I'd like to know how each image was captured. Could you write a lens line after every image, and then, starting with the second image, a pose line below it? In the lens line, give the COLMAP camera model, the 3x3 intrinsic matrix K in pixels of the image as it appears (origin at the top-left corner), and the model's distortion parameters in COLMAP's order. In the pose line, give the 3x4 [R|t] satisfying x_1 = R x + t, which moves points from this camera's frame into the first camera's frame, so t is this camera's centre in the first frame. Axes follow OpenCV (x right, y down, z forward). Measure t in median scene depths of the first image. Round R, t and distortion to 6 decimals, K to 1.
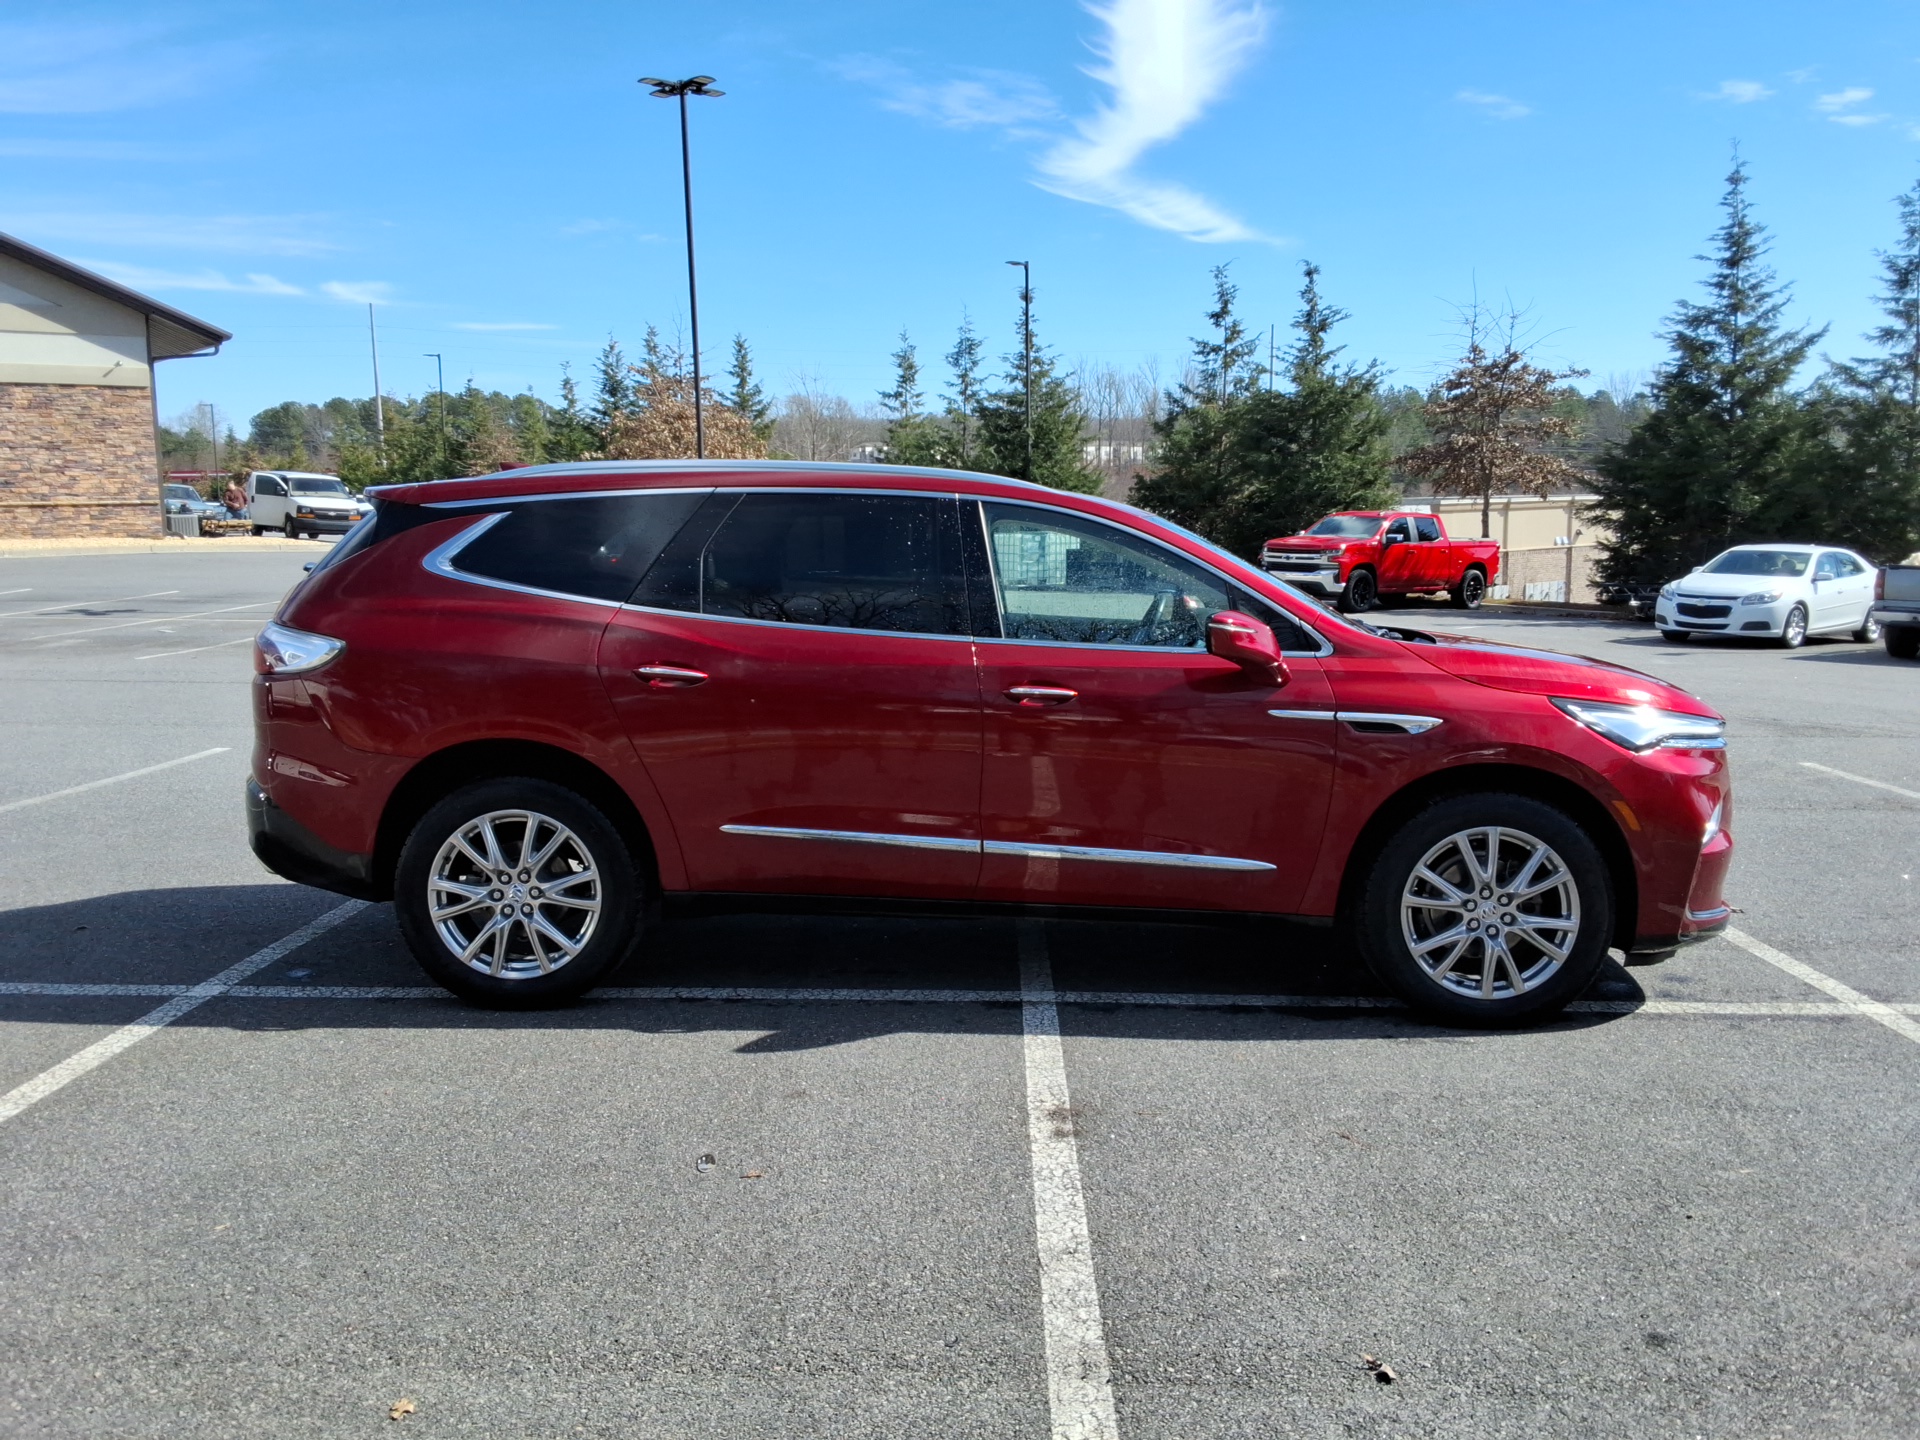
lens RADIAL K [[1529.6, 0, 974.6], [0, 1529.6, 723.2], [0, 0, 1]] dist [0.090647, -0.133379]
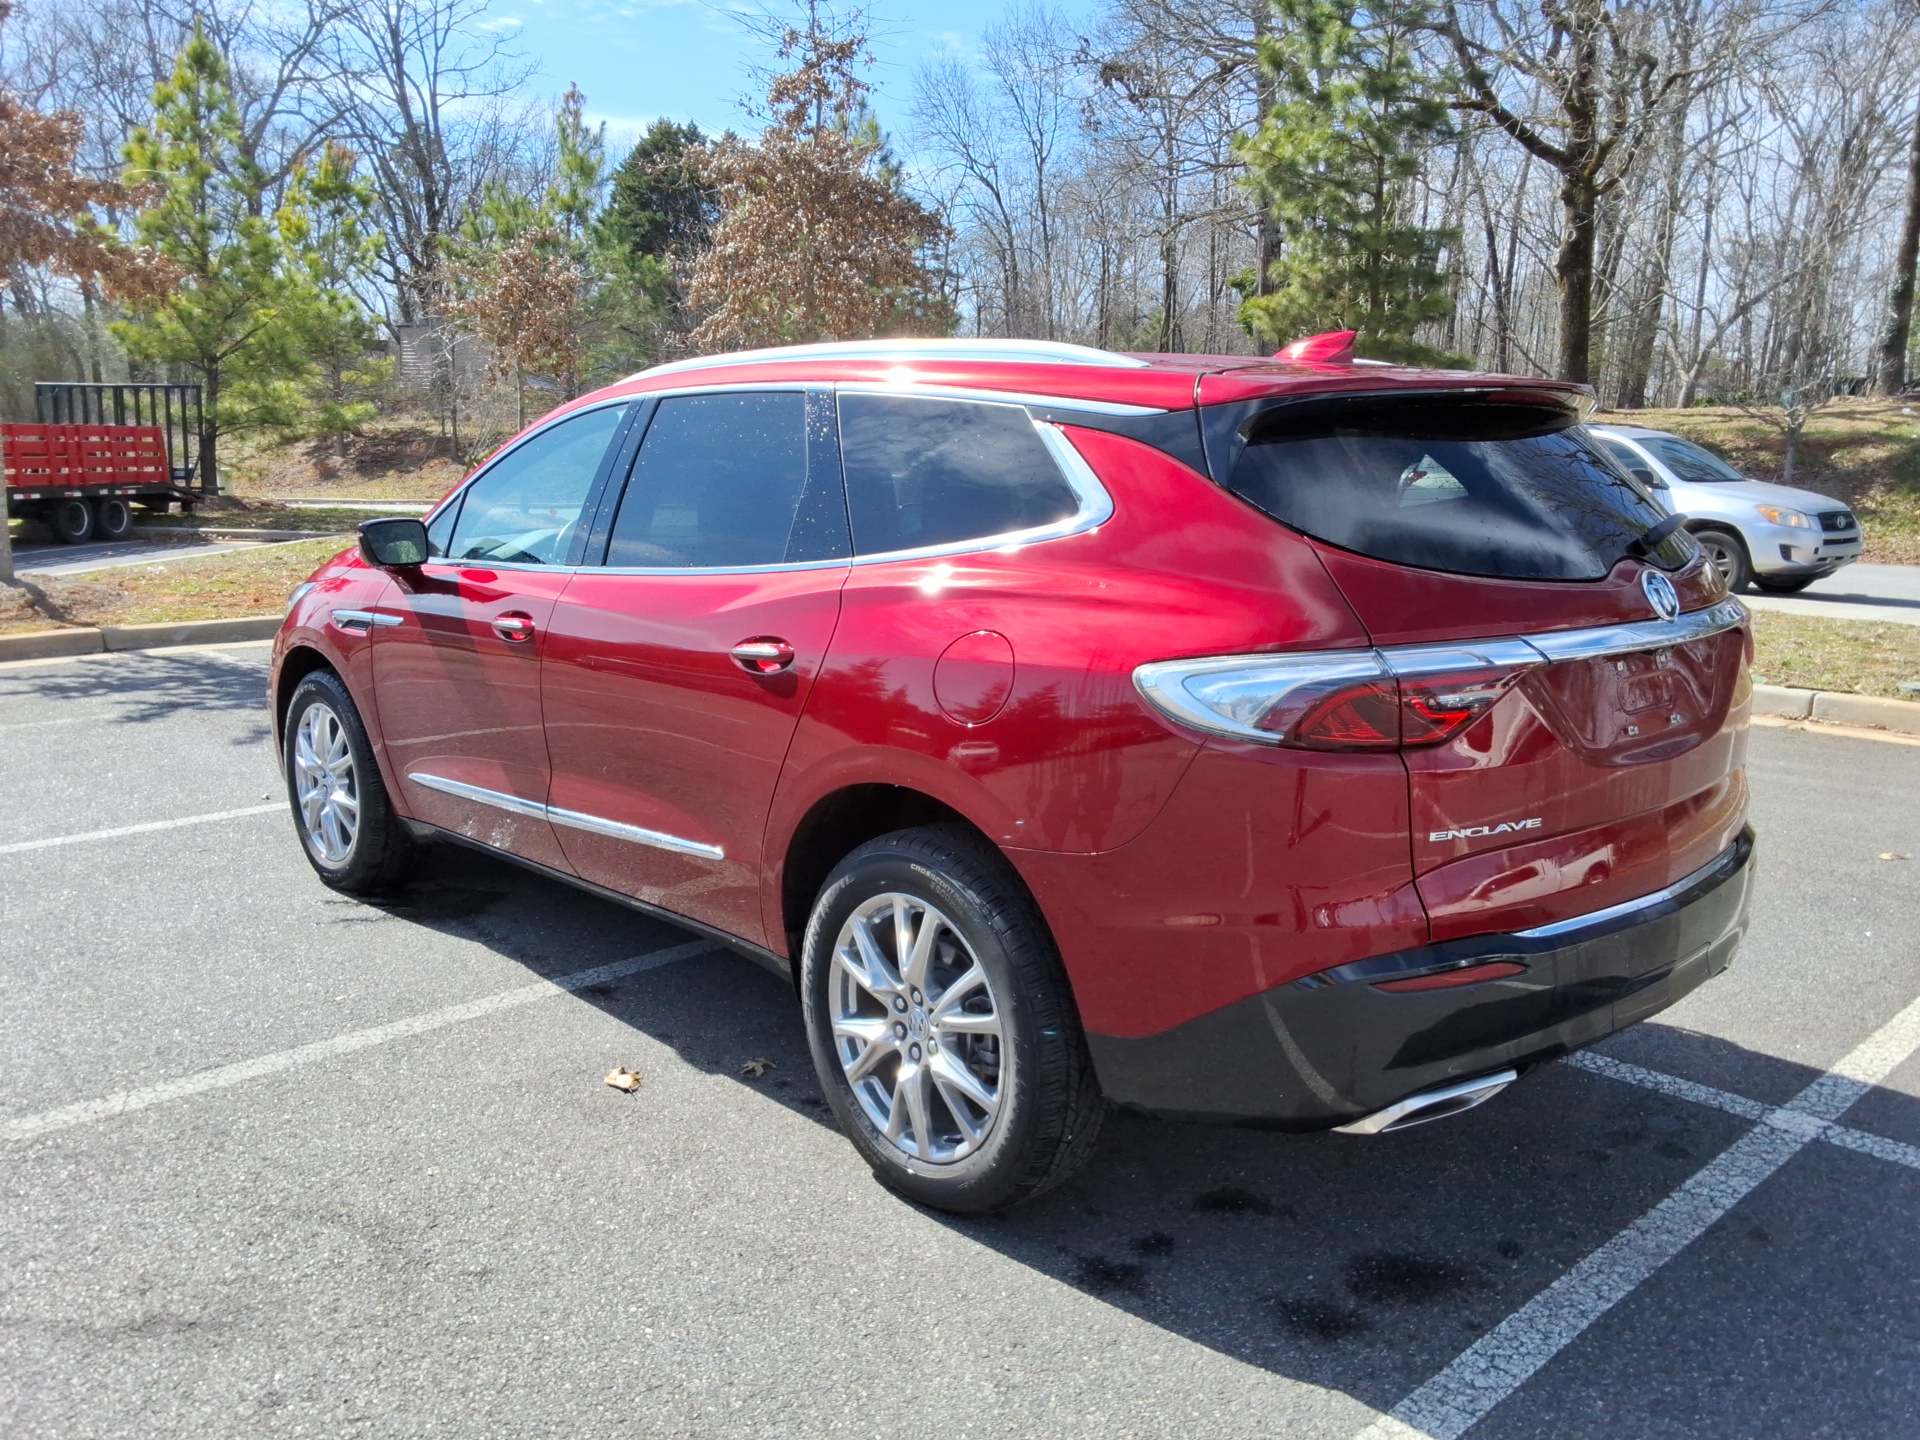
lens RADIAL K [[1531.1, 0, 970.5], [0, 1531.1, 732.4], [0, 0, 1]] dist [0.054609, -0.074314]
pose [[-0.693911, -0.149371, 0.704397, -0.122884], [0.072882, 0.958654, 0.275085, -0.037457], [-0.716362, 0.242222, -0.654334, 0.294189]]
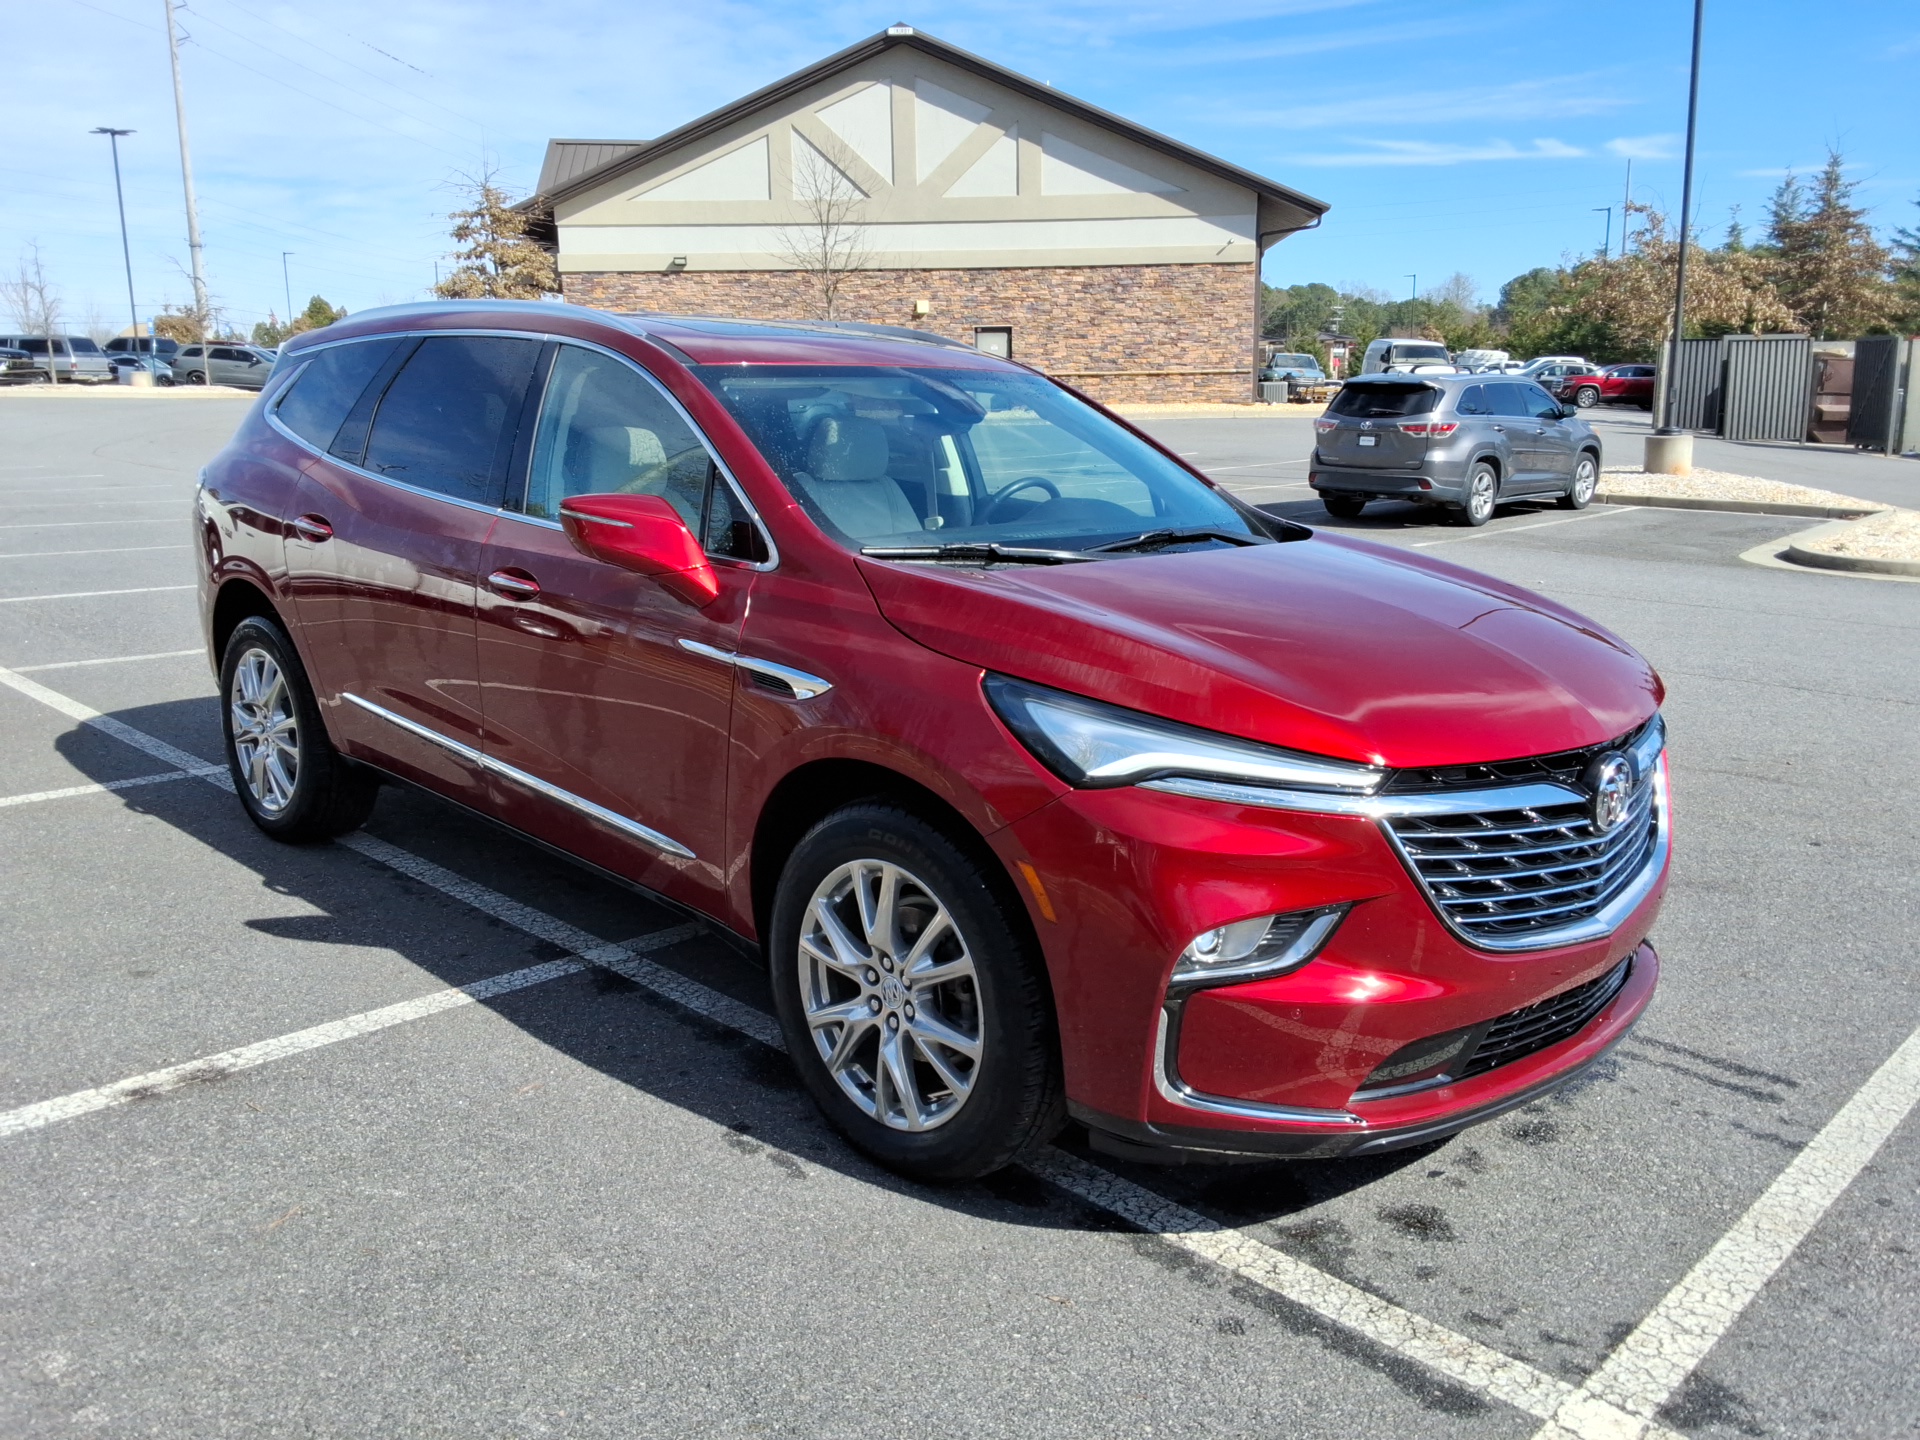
lens RADIAL K [[1529.6, 0, 974.6], [0, 1529.6, 723.2], [0, 0, 1]] dist [0.090647, -0.133379]
pose [[0.726191, 0.151179, -0.670665, 0.126907], [-0.095337, 0.988242, 0.119536, -0.011117], [0.680851, -0.022867, 0.732065, 0.093023]]
